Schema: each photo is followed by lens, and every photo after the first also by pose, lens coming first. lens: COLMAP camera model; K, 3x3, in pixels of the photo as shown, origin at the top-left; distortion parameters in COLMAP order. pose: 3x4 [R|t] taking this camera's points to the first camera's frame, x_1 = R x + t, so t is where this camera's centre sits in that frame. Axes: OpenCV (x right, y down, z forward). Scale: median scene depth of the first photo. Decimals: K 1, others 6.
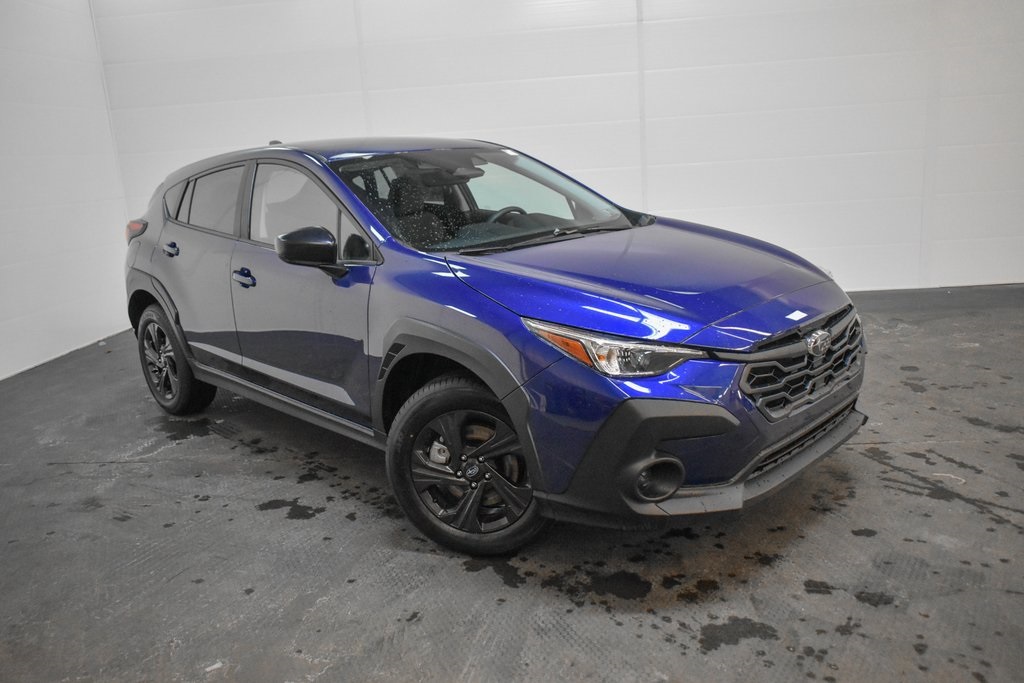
lens RADIAL K [[810.5, 0, 509.5], [0, 810.5, 339.1], [0, 0, 1]] dist [-0.004599, -0.004531]
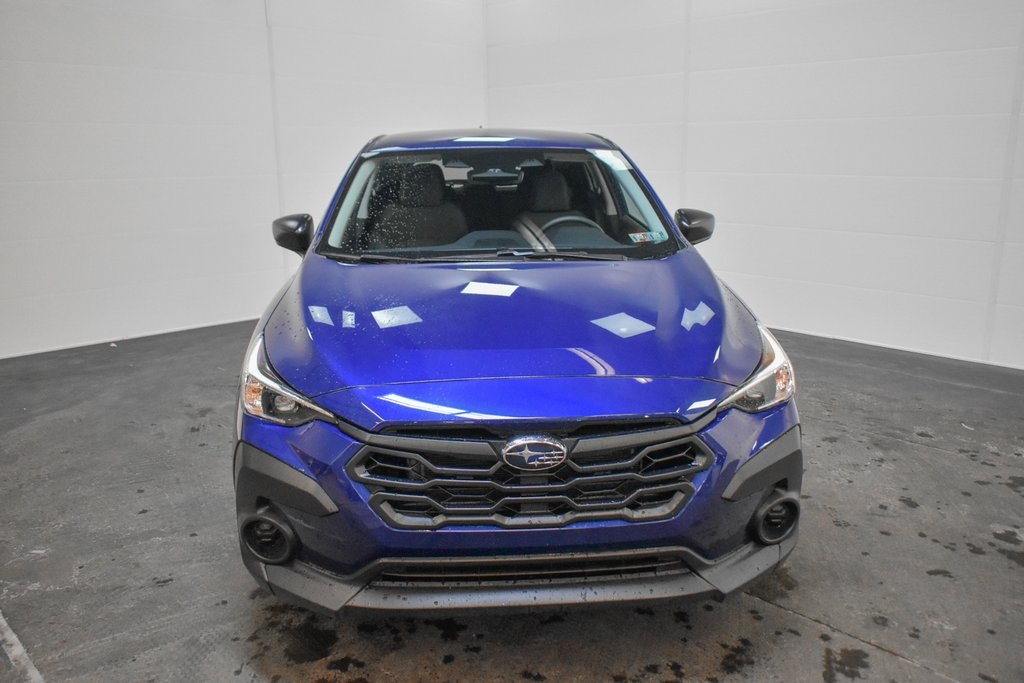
lens RADIAL K [[810.5, 0, 510.7], [0, 810.5, 338.6], [0, 0, 1]] dist [-0.004599, -0.004531]
pose [[0.718760, 0.192367, -0.668116, 0.677286], [-0.168612, 0.980503, 0.100918, -0.132654], [0.674503, 0.040116, 0.737181, 0.367763]]
